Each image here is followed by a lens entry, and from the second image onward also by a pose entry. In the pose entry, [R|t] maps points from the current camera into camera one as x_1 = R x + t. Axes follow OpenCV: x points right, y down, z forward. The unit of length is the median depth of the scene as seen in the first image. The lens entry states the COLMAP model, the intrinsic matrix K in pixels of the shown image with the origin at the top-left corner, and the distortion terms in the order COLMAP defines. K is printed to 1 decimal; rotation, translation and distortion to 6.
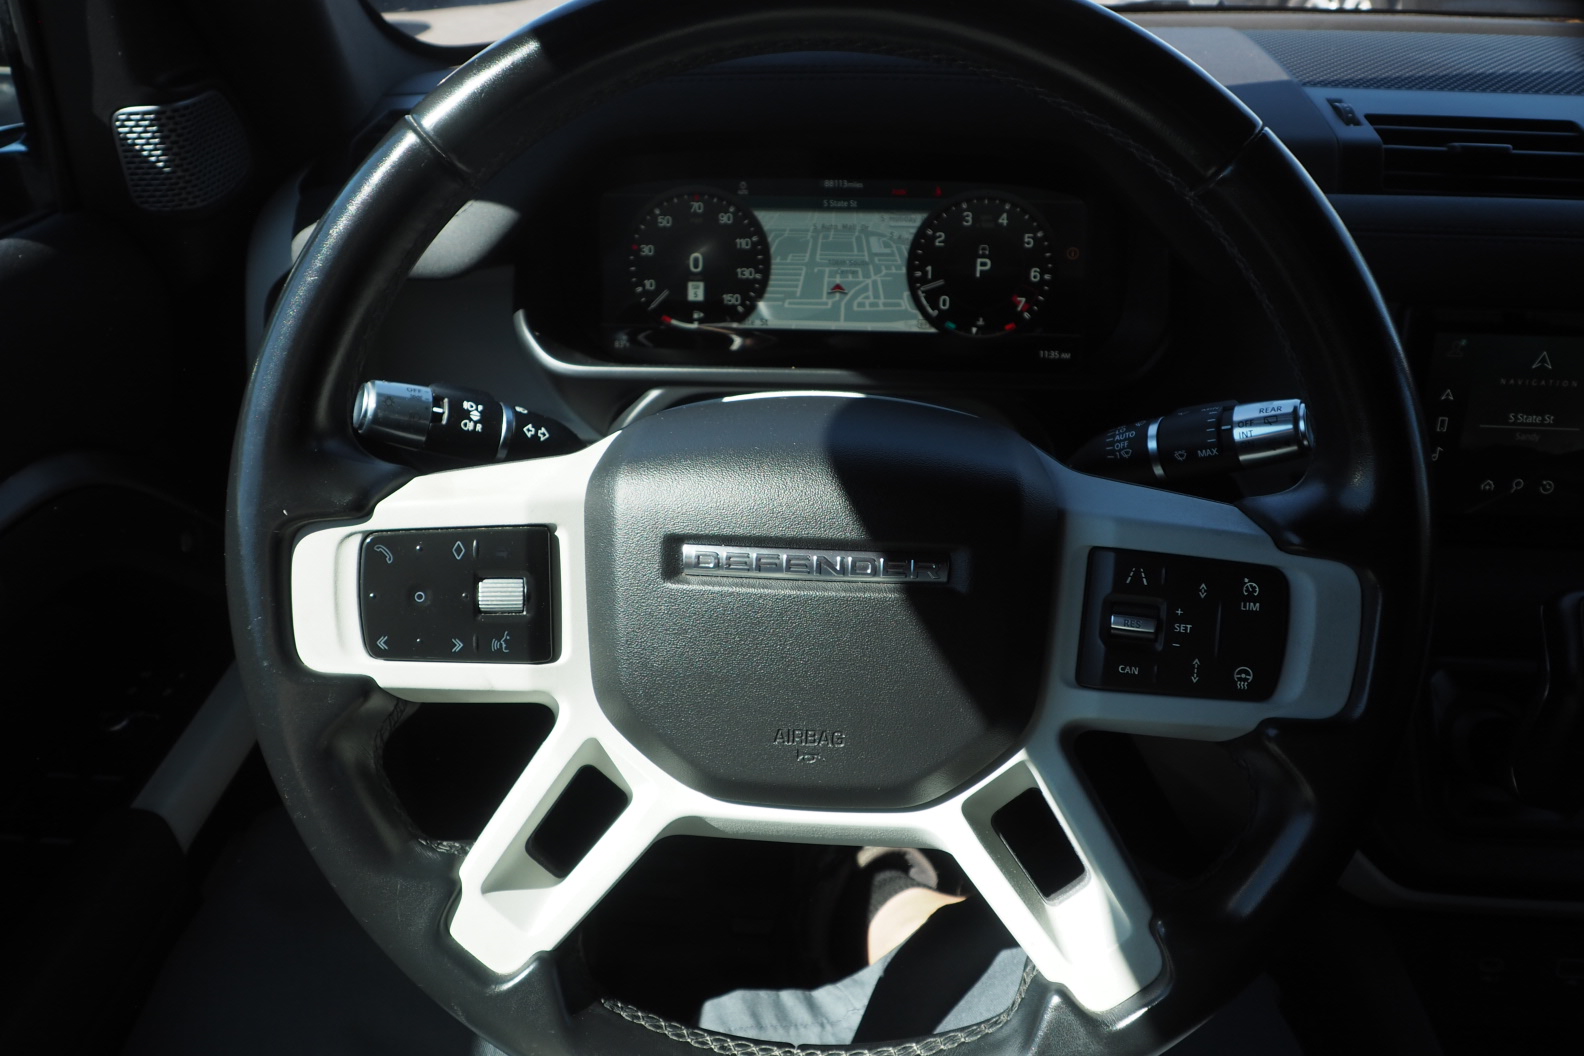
lens RADIAL K [[1105.9, 0, 780.5], [0, 1105.9, 531.6], [0, 0, 1]] dist [-0.041414, 0.004726]
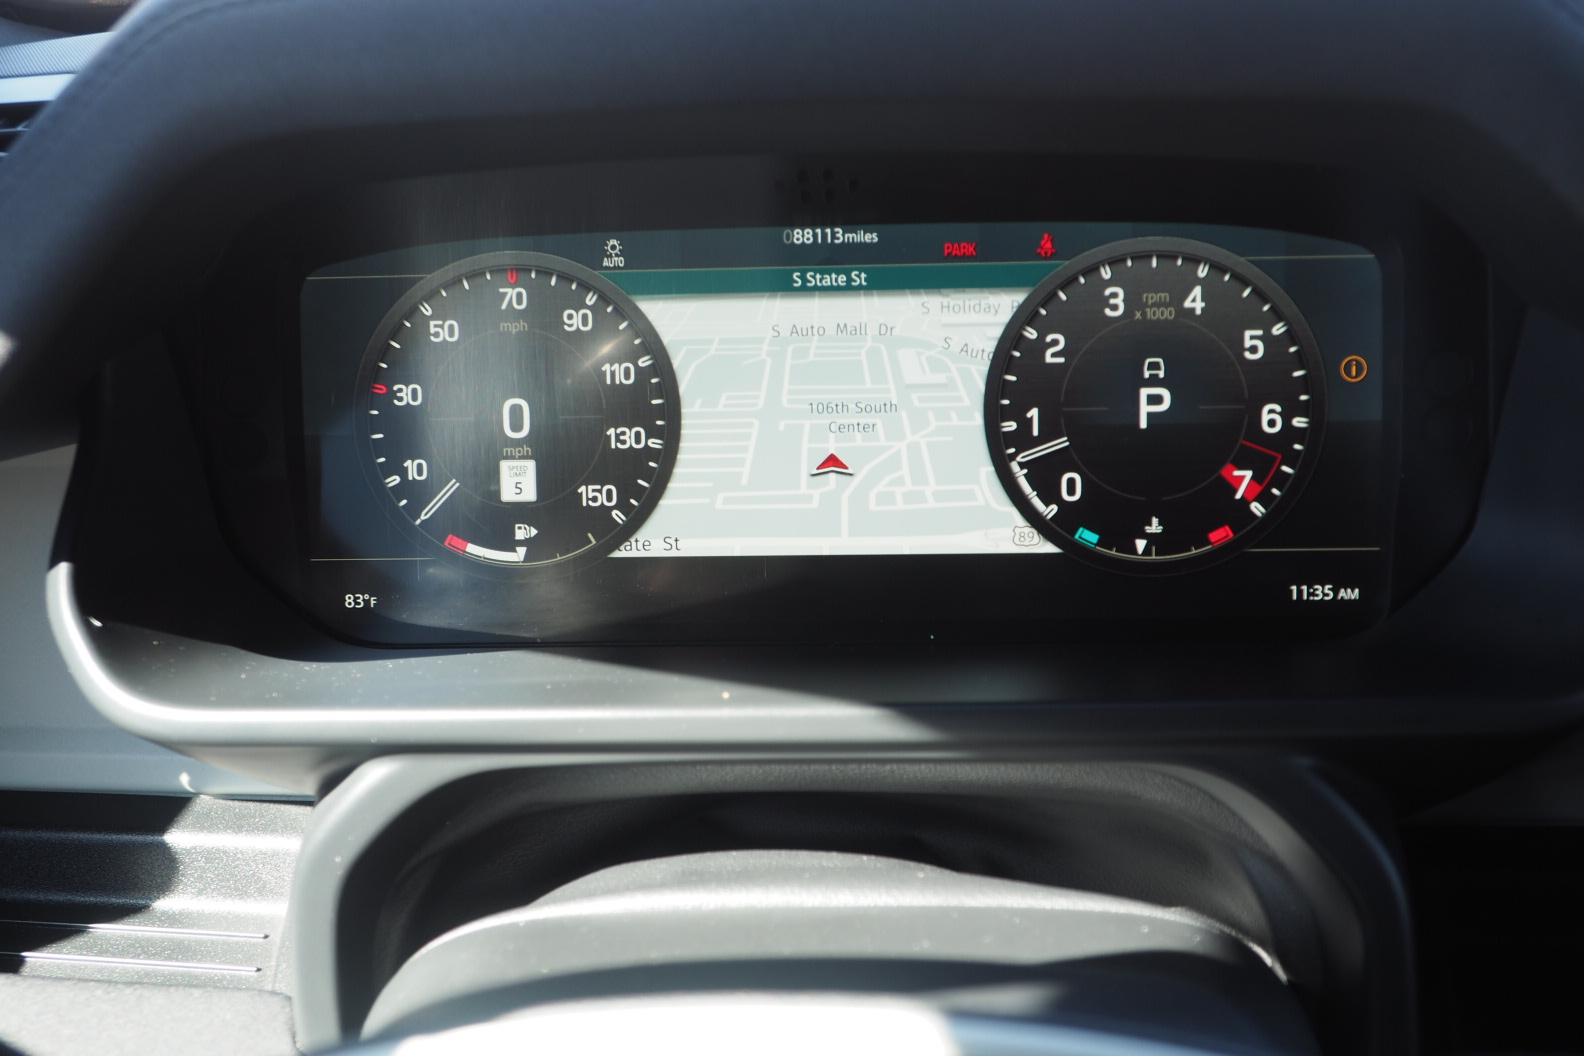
lens RADIAL K [[1342.9, 0, 783.2], [0, 1342.9, 529.3], [0, 0, 1]] dist [-0.028492, -0.003446]
pose [[0.999037, -0.039469, 0.019153, 0.024348], [0.041211, 0.994011, -0.101216, -0.166196], [-0.015044, 0.101908, 0.994680, 0.547442]]
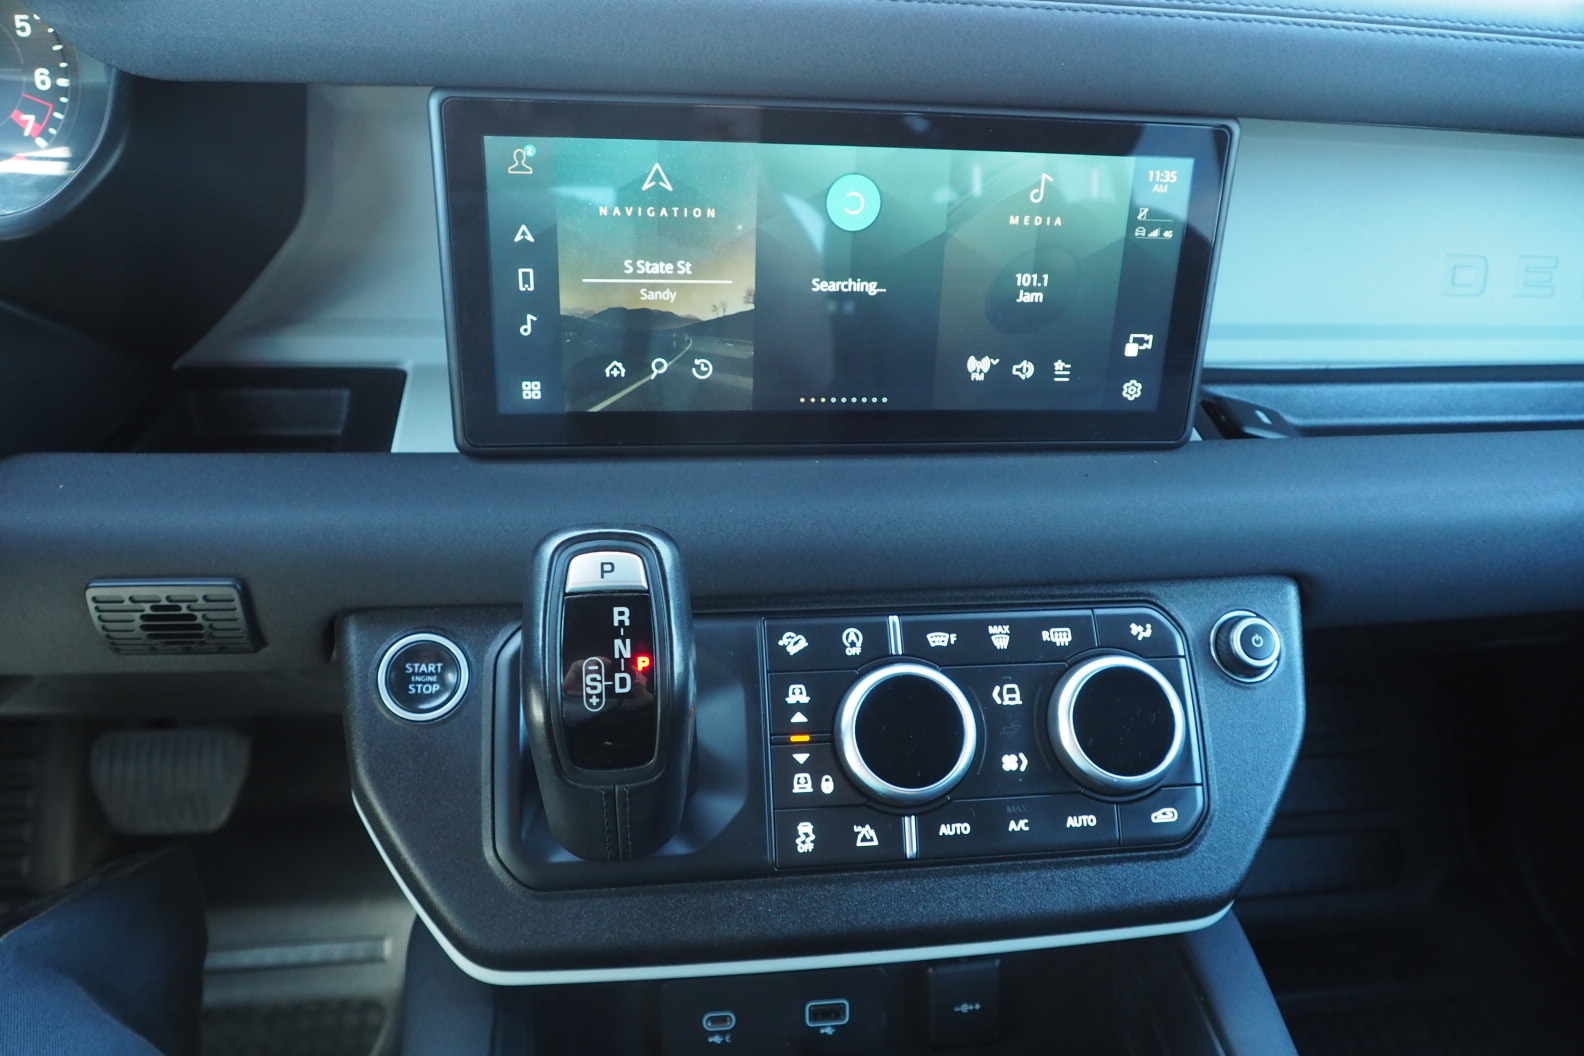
lens RADIAL K [[1105.9, 0, 805.7], [0, 1105.9, 539.1], [0, 0, 1]] dist [-0.041414, 0.004726]
pose [[0.974882, -0.063356, 0.213522, 0.613022], [0.046775, 0.995548, 0.081834, 0.012393], [-0.217756, -0.069791, 0.973505, 0.293331]]
